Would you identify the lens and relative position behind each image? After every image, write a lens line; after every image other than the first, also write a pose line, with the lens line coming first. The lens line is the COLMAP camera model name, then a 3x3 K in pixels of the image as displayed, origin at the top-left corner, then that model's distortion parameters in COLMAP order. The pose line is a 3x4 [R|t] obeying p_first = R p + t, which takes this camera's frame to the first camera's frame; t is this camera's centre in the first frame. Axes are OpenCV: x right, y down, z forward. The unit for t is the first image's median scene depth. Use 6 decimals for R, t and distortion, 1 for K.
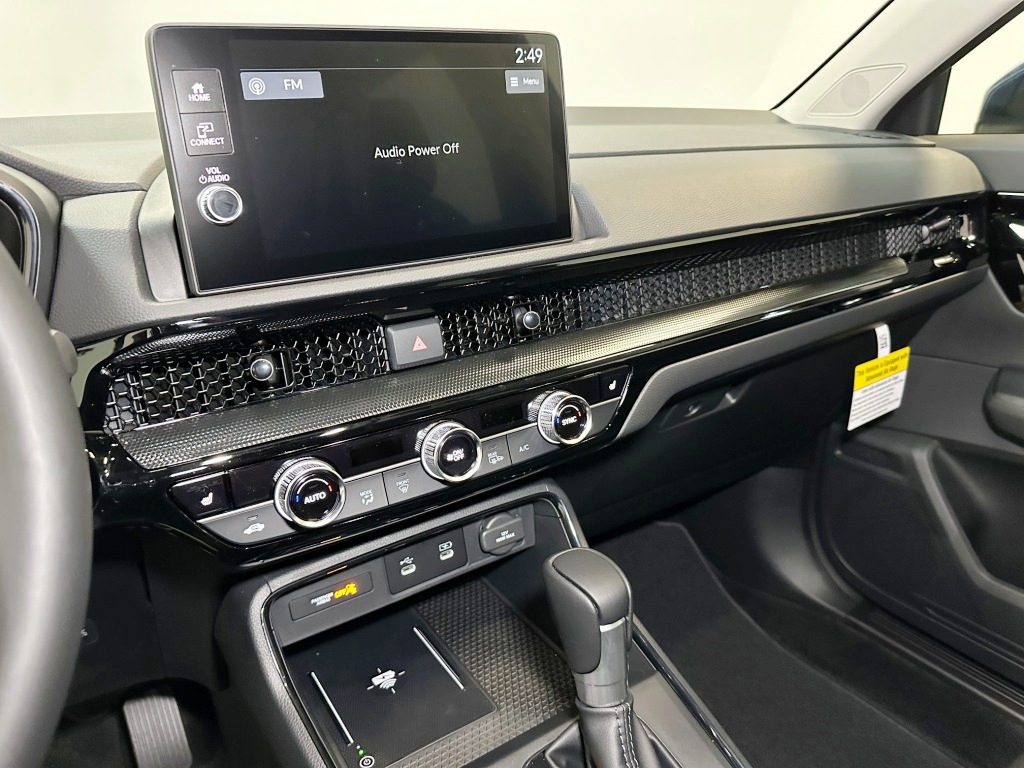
lens RADIAL K [[705.4, 0, 511.9], [0, 705.4, 382.8], [0, 0, 1]] dist [-0.003228, -0.006174]
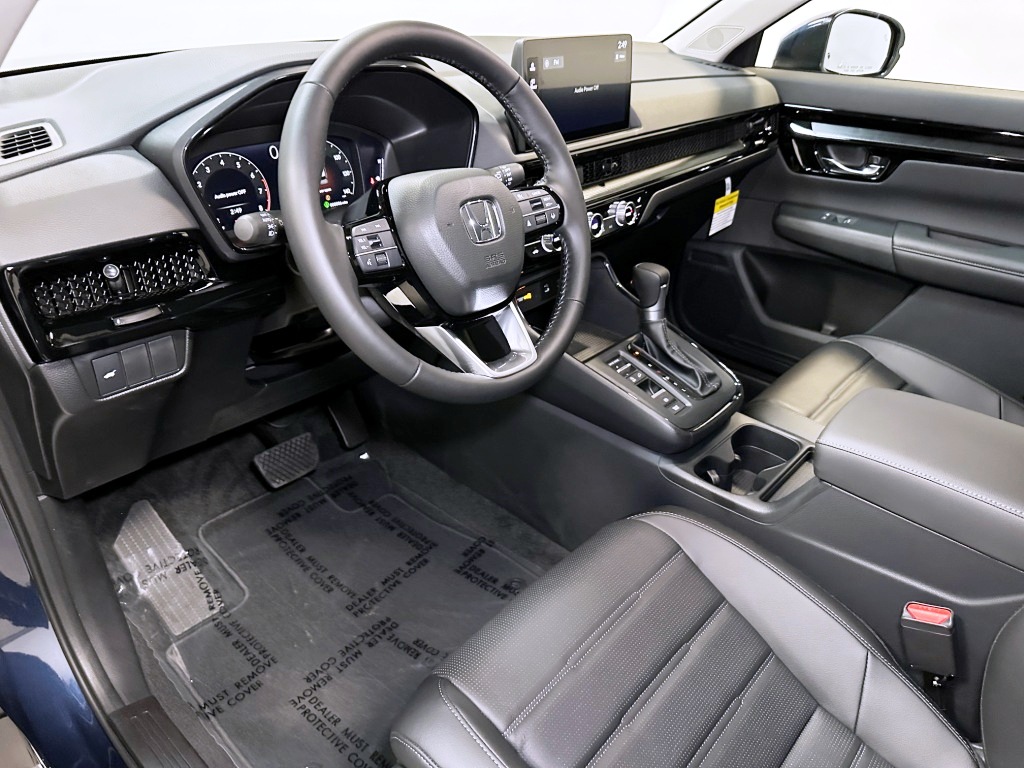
lens RADIAL K [[650.8, 0, 511.7], [0, 650.8, 384.1], [0, 0, 1]] dist [-0.035730, -0.001571]
pose [[0.966074, -0.076027, 0.246822, -0.490233], [0.025923, 0.979409, 0.200216, 0.096709], [-0.256961, -0.187025, 0.948152, -0.574451]]
